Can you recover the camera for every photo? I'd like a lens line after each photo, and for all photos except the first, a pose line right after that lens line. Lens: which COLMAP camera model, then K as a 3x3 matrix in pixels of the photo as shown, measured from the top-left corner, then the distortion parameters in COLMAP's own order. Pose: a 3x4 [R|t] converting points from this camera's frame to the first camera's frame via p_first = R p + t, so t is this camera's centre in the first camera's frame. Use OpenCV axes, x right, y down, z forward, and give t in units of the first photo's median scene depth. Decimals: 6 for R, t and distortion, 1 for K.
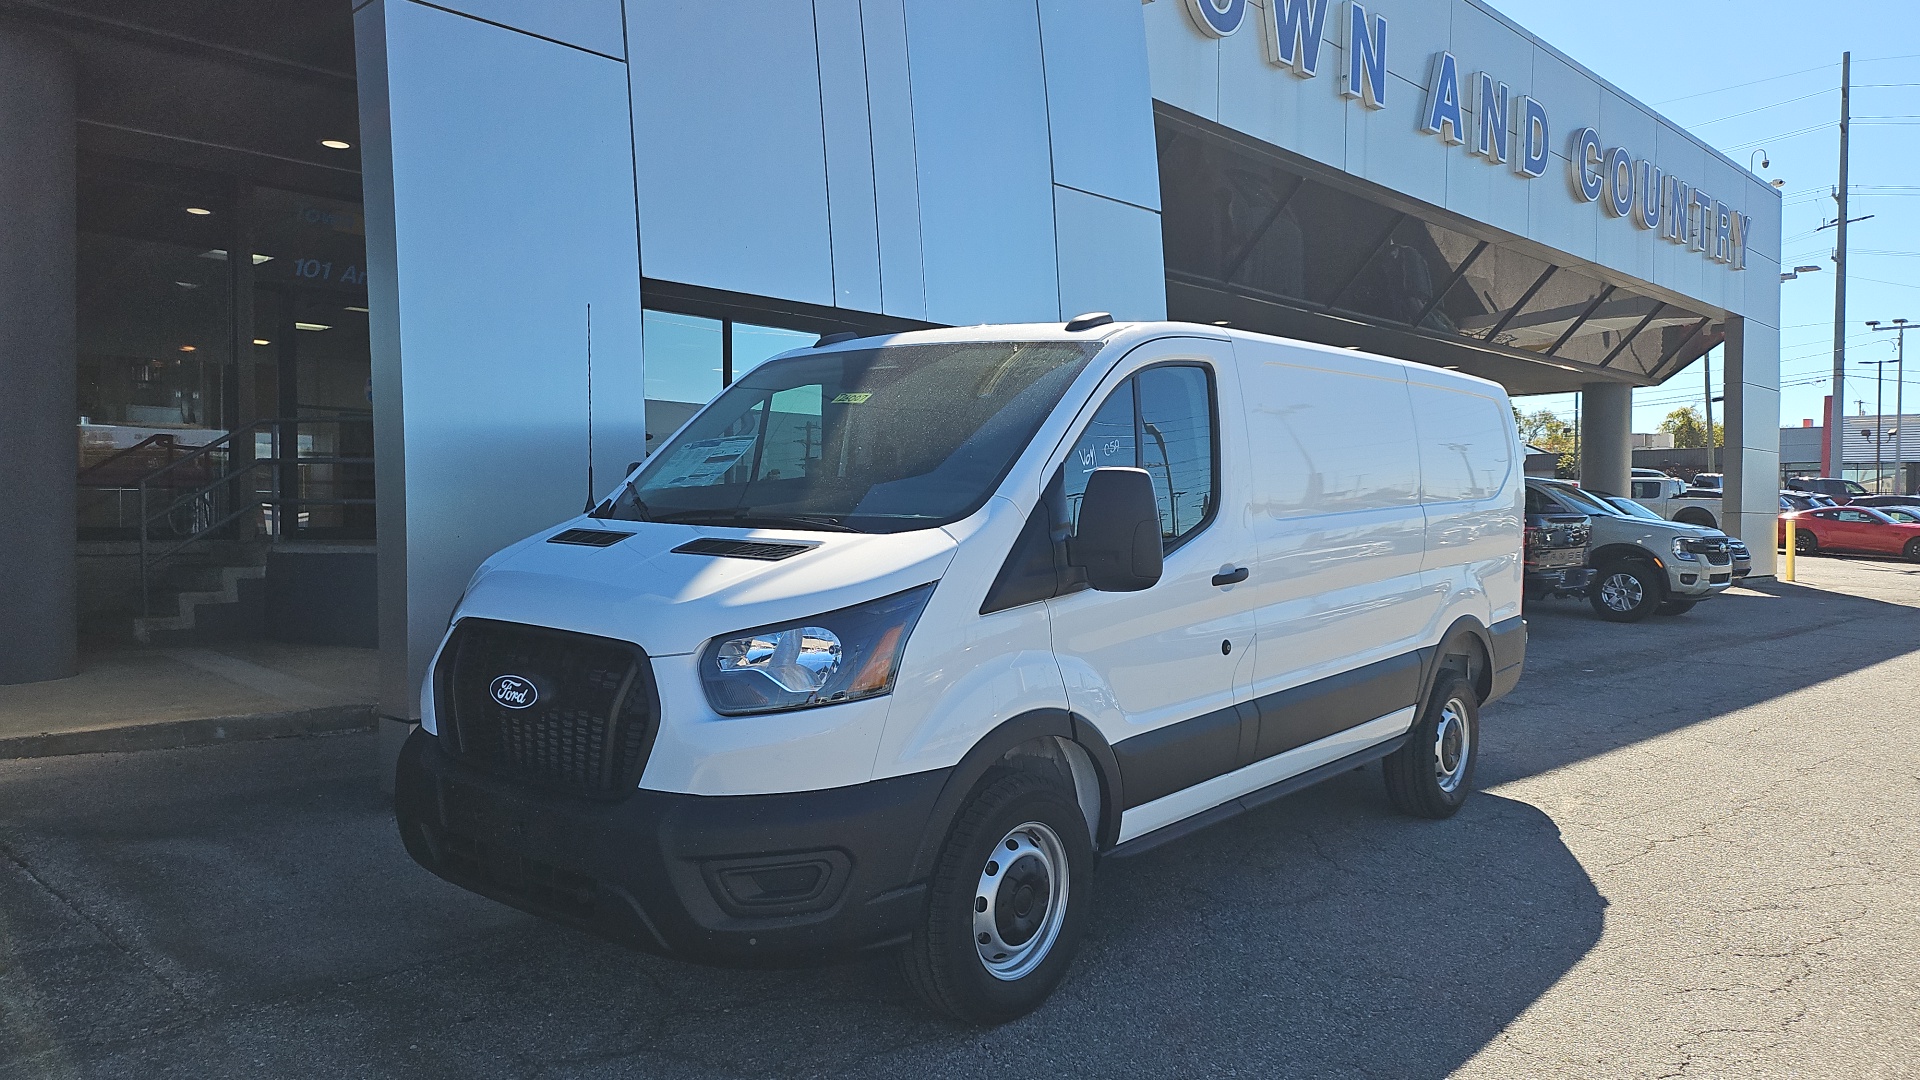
lens RADIAL K [[1376.6, 0, 977.2], [0, 1376.6, 527.5], [0, 0, 1]] dist [0.018840, -0.009726]
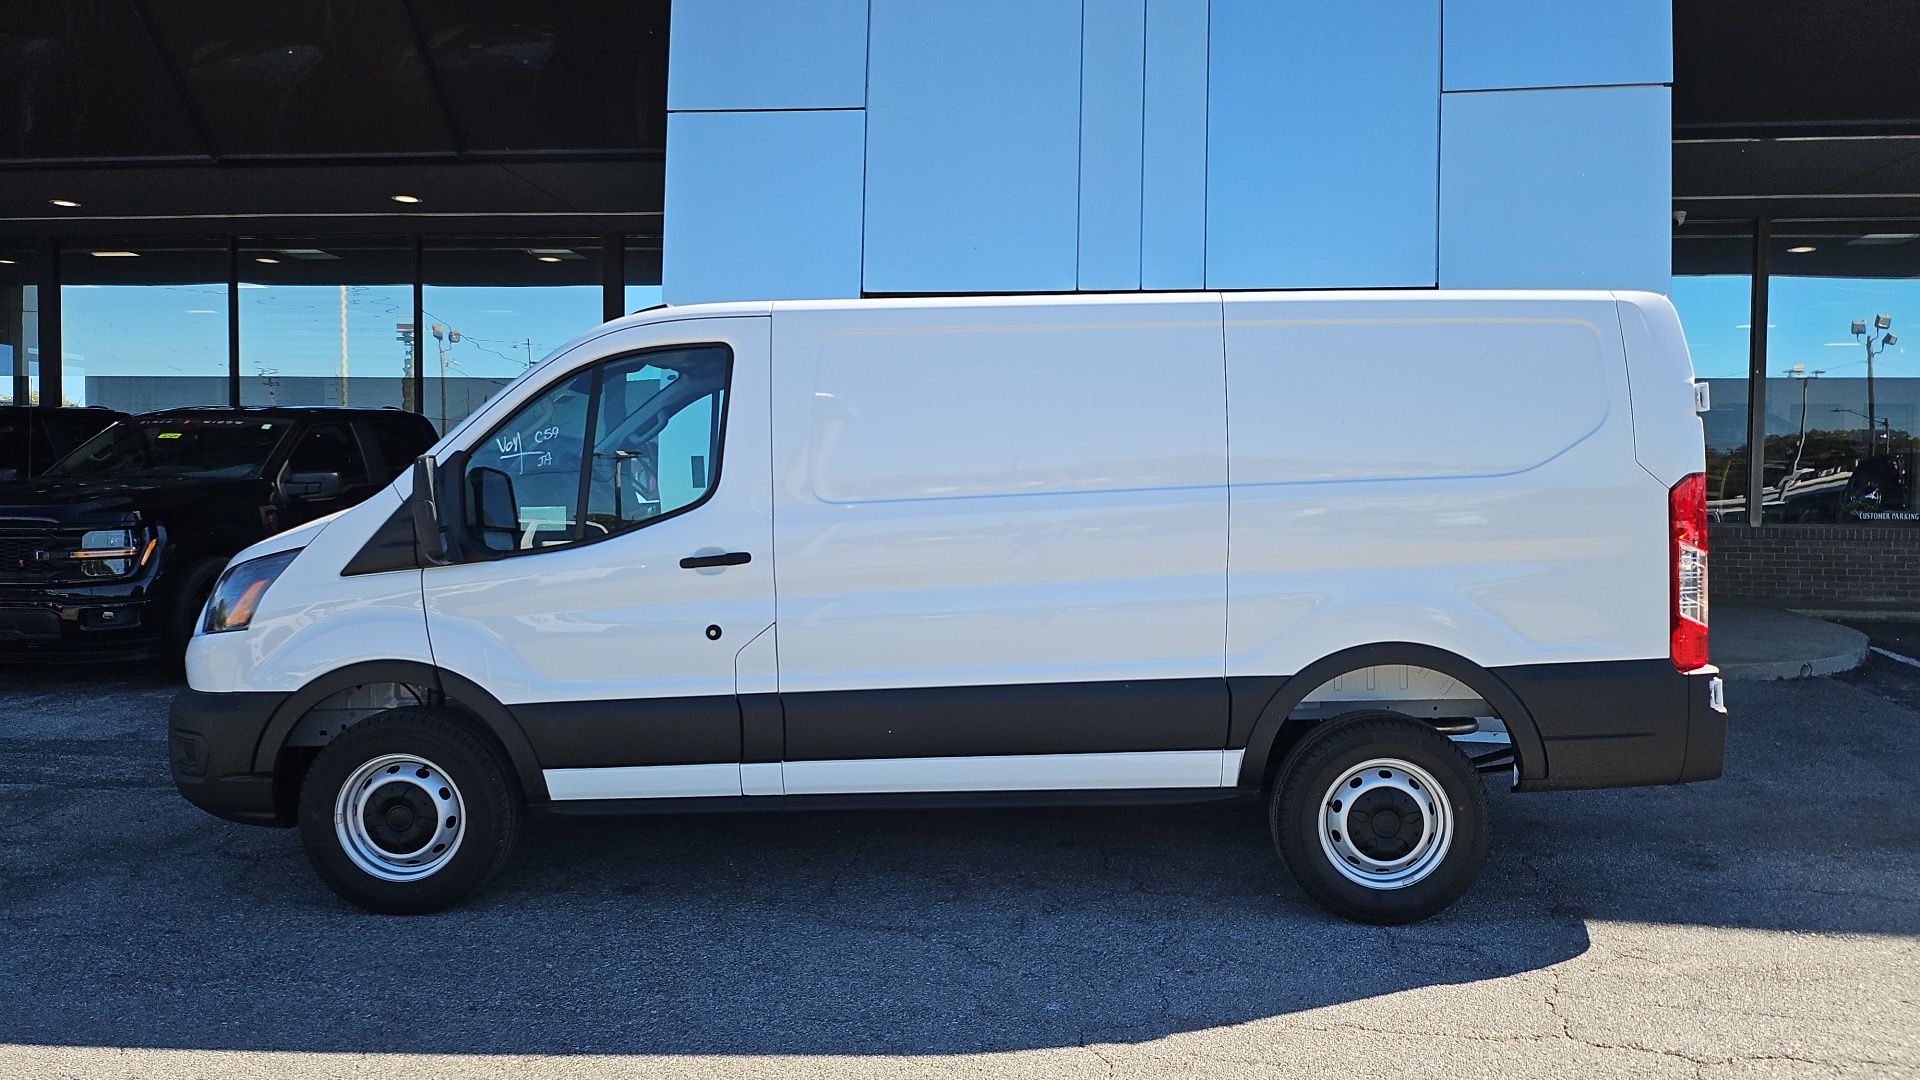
lens RADIAL K [[1376.6, 0, 977.2], [0, 1376.6, 547.9], [0, 0, 1]] dist [0.018840, -0.009726]
pose [[0.601249, 0.021516, -0.798772, 1.162104], [-0.006746, 0.999738, 0.021851, 0.005450], [0.799033, -0.007750, 0.601237, 0.615950]]
